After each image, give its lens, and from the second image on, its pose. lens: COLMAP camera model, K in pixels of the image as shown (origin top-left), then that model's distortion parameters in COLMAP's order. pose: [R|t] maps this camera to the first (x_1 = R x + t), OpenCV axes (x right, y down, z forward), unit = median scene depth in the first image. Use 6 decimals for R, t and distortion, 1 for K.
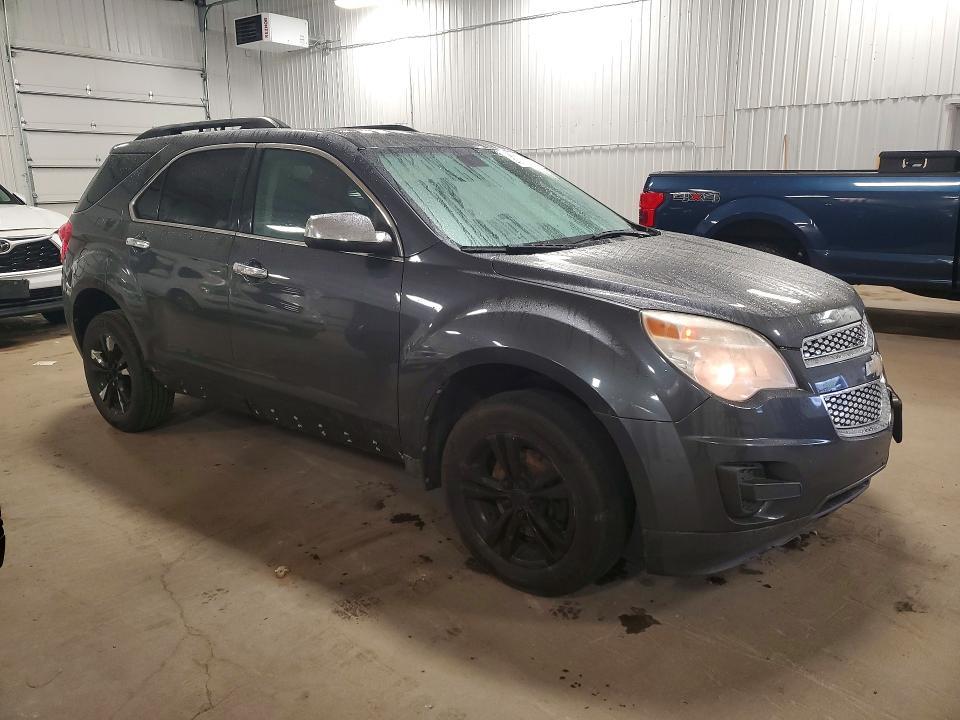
lens RADIAL K [[762.2, 0, 474.9], [0, 762.2, 362.2], [0, 0, 1]] dist [0.037239, -0.031742]
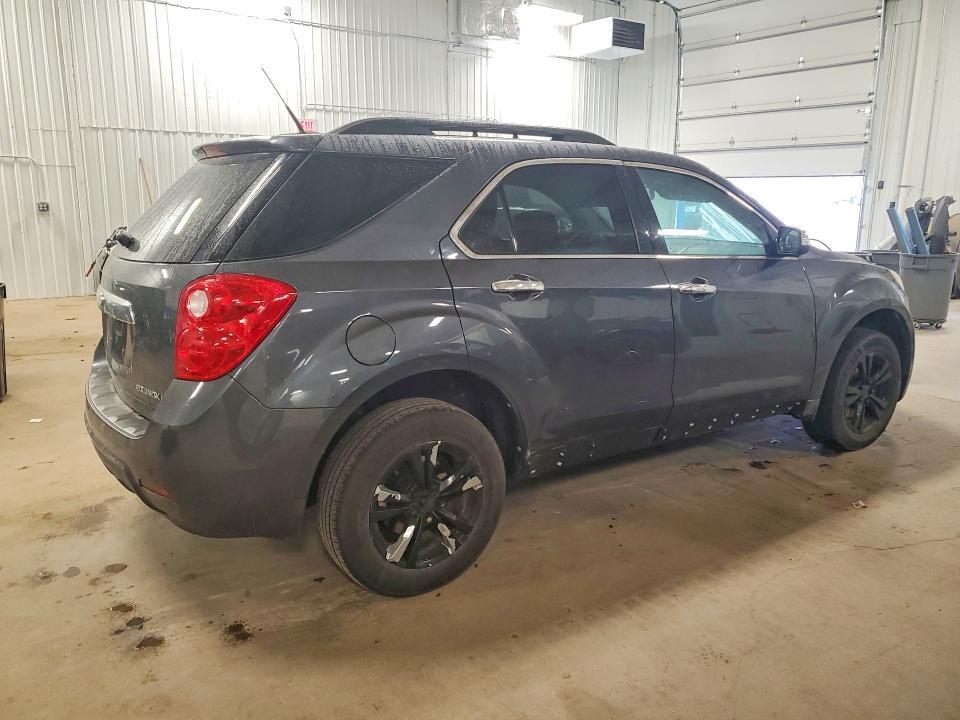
lens RADIAL K [[762.2, 0, 475.0], [0, 762.2, 357.6], [0, 0, 1]] dist [0.037239, -0.031742]
pose [[0.274451, -0.184484, 0.943739, -1.198552], [0.219844, 0.967469, 0.125189, -0.199303], [-0.936133, 0.173117, 0.306080, 0.877721]]
